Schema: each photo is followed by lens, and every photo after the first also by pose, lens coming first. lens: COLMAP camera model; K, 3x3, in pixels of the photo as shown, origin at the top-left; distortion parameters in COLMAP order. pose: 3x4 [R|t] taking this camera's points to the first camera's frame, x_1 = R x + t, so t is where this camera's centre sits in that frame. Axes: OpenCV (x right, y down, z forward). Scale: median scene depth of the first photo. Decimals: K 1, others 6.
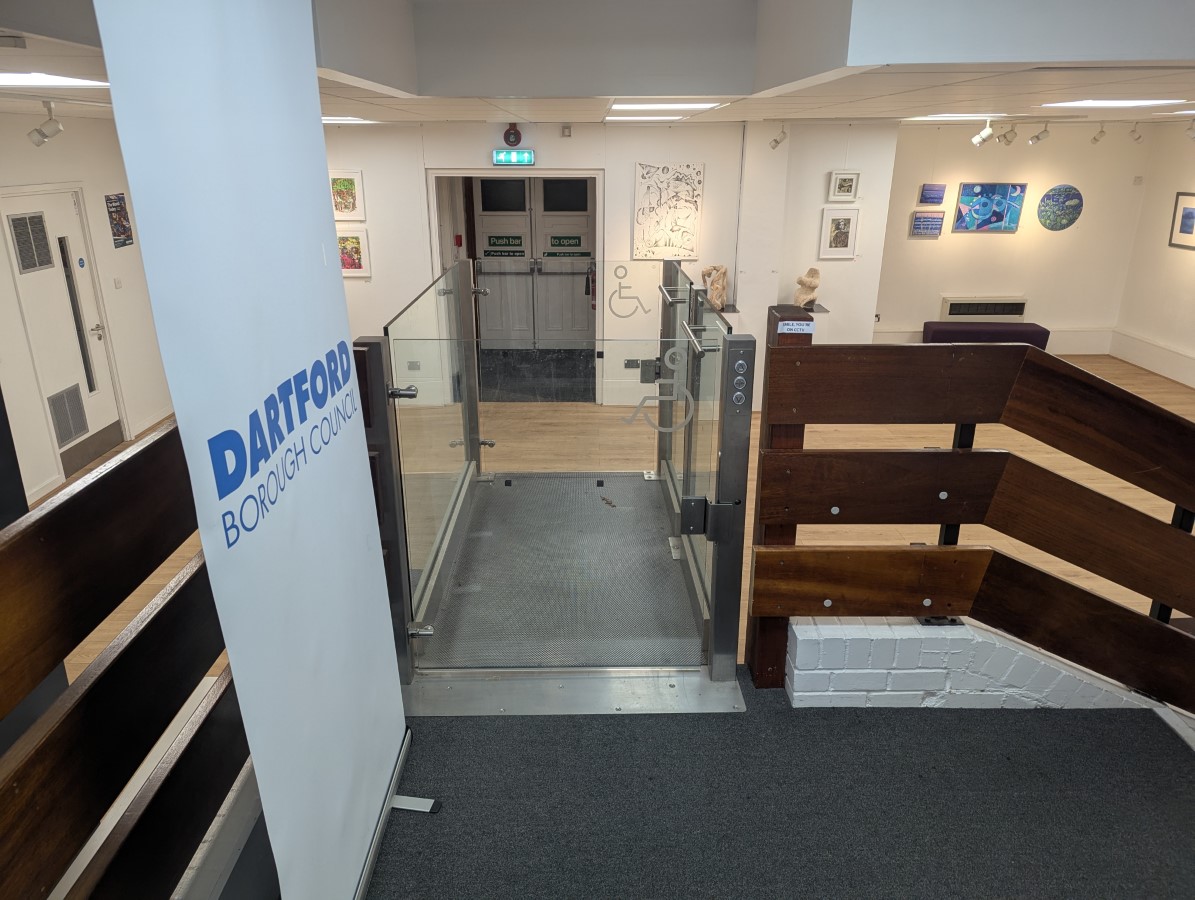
lens RADIAL K [[830.9, 0, 596.5], [0, 830.9, 454.4], [0, 0, 1]] dist [0.009120, -0.001179]
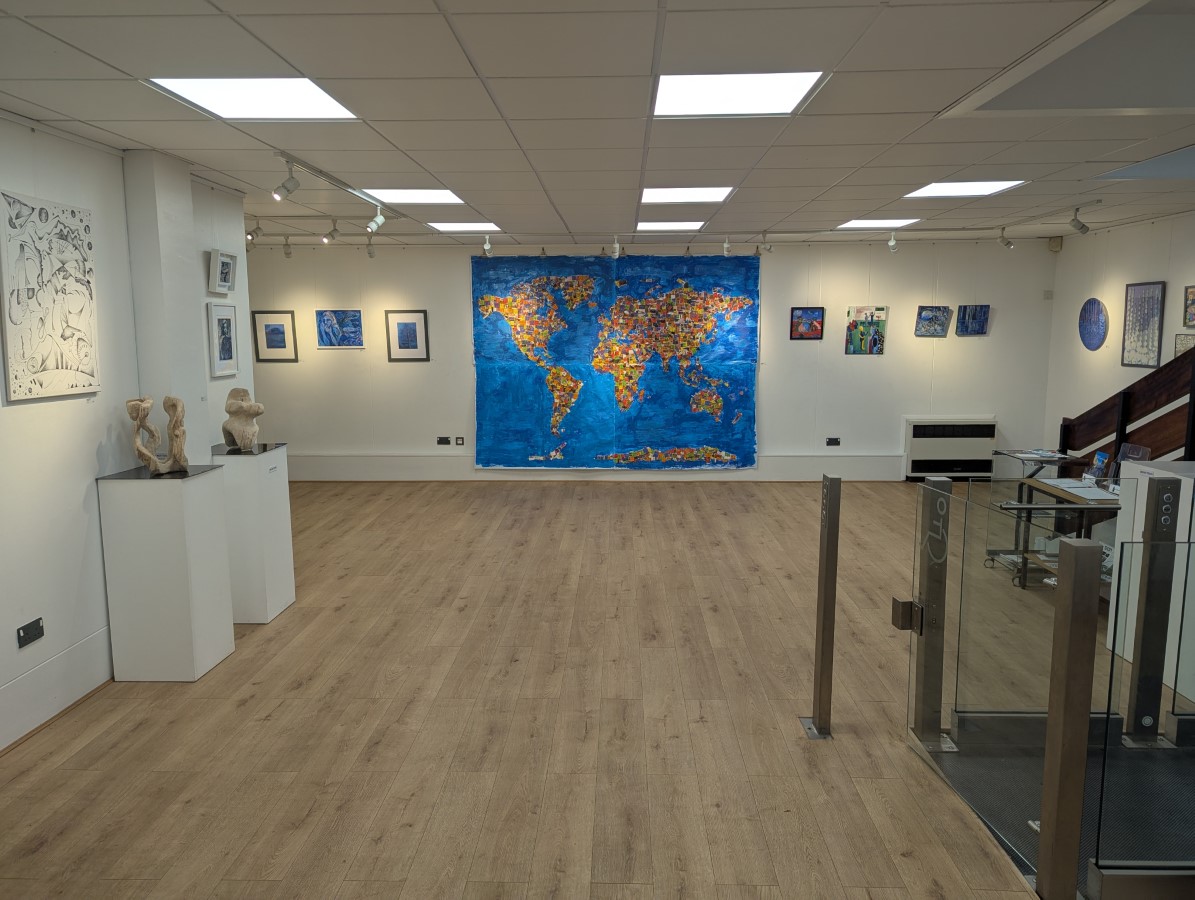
lens RADIAL K [[830.9, 0, 596.7], [0, 830.9, 441.2], [0, 0, 1]] dist [0.009120, -0.001179]
pose [[0.040651, -0.134864, 0.990030, -0.395738], [0.352220, 0.929178, 0.112112, -0.158690], [-0.935034, 0.344151, 0.085274, 0.694045]]
